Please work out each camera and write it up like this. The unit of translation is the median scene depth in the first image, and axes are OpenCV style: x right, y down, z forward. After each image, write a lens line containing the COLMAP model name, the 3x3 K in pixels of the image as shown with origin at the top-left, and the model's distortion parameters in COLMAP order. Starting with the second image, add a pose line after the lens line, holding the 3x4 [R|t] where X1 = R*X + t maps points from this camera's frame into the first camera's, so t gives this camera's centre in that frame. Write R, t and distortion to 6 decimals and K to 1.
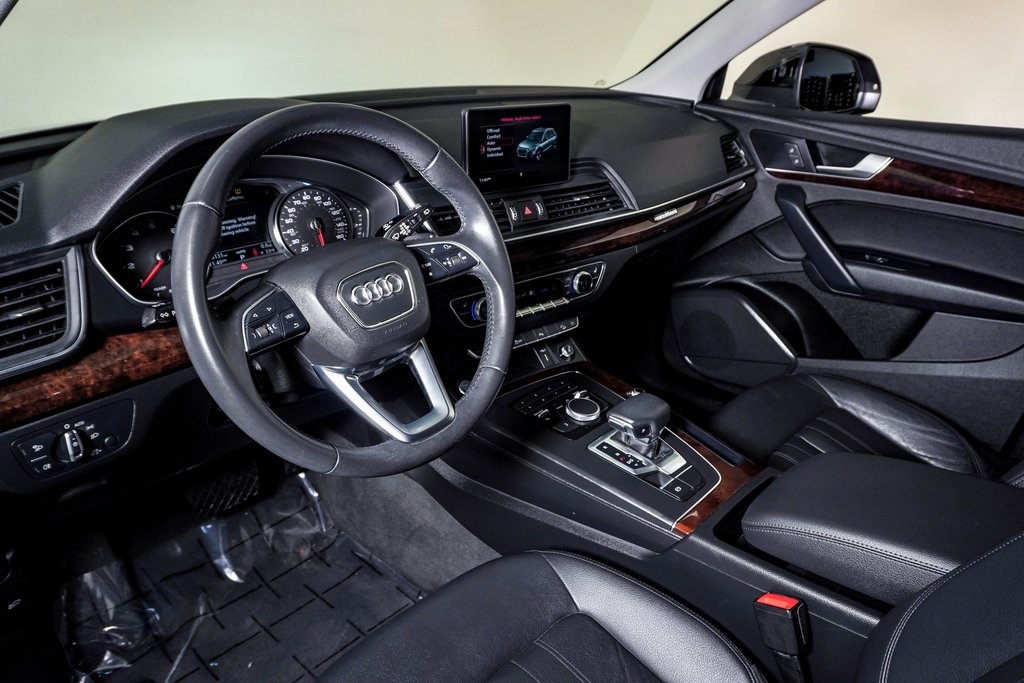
lens RADIAL K [[745.2, 0, 504.7], [0, 745.2, 343.4], [0, 0, 1]] dist [-0.019172, 0.023240]
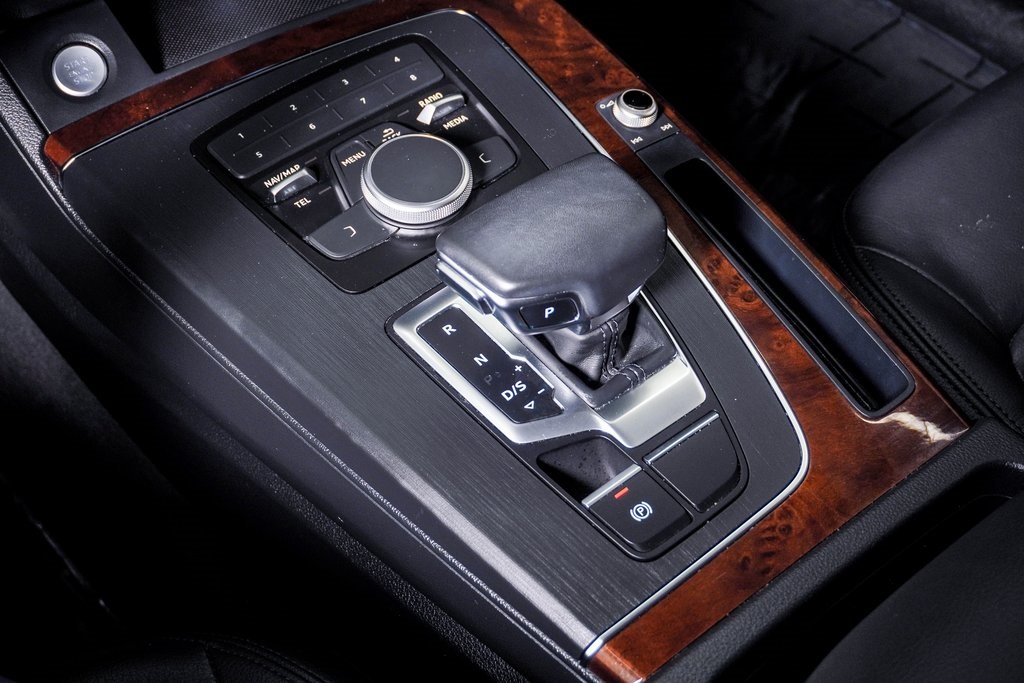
lens RADIAL K [[1492.4, 0, 511.6], [0, 1492.4, 340.4], [0, 0, 1]] dist [0.013309, 0.000000]
pose [[0.993765, 0.069525, -0.087163, 0.222157], [-0.029539, 0.918008, 0.395459, -0.104674], [0.107510, -0.390419, 0.914338, 0.450973]]
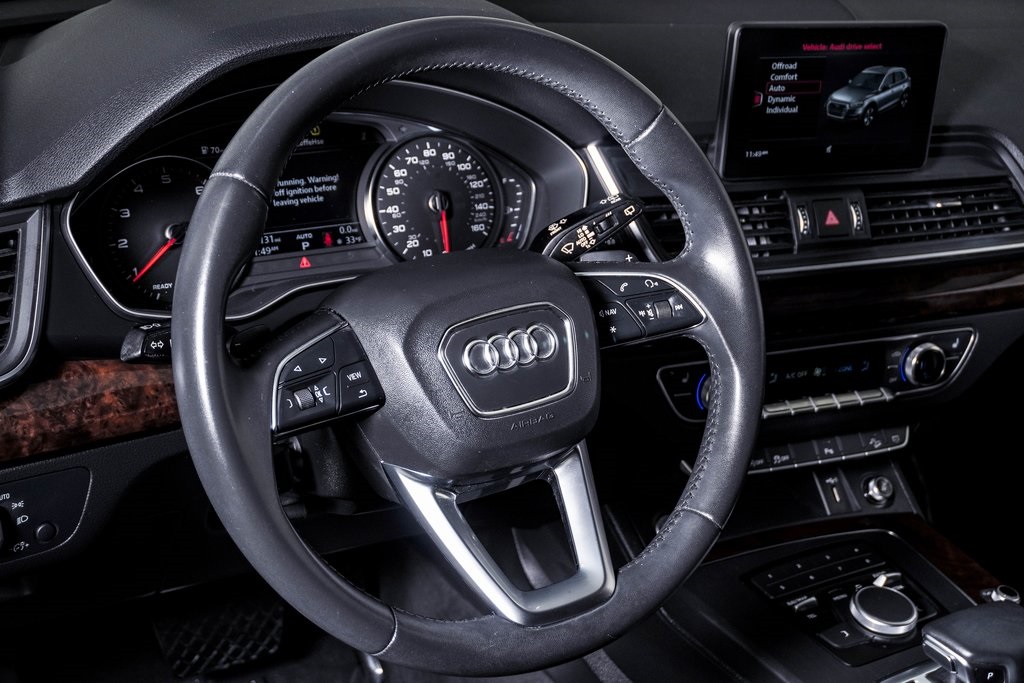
lens RADIAL K [[1492.4, 0, 509.8], [0, 1492.4, 349.1], [0, 0, 1]] dist [0.013309, 0.000000]
pose [[0.966913, 0.143360, -0.211013, 0.051103], [-0.149453, 0.988682, -0.013129, -0.041983], [0.206742, 0.044231, 0.977395, -0.085259]]
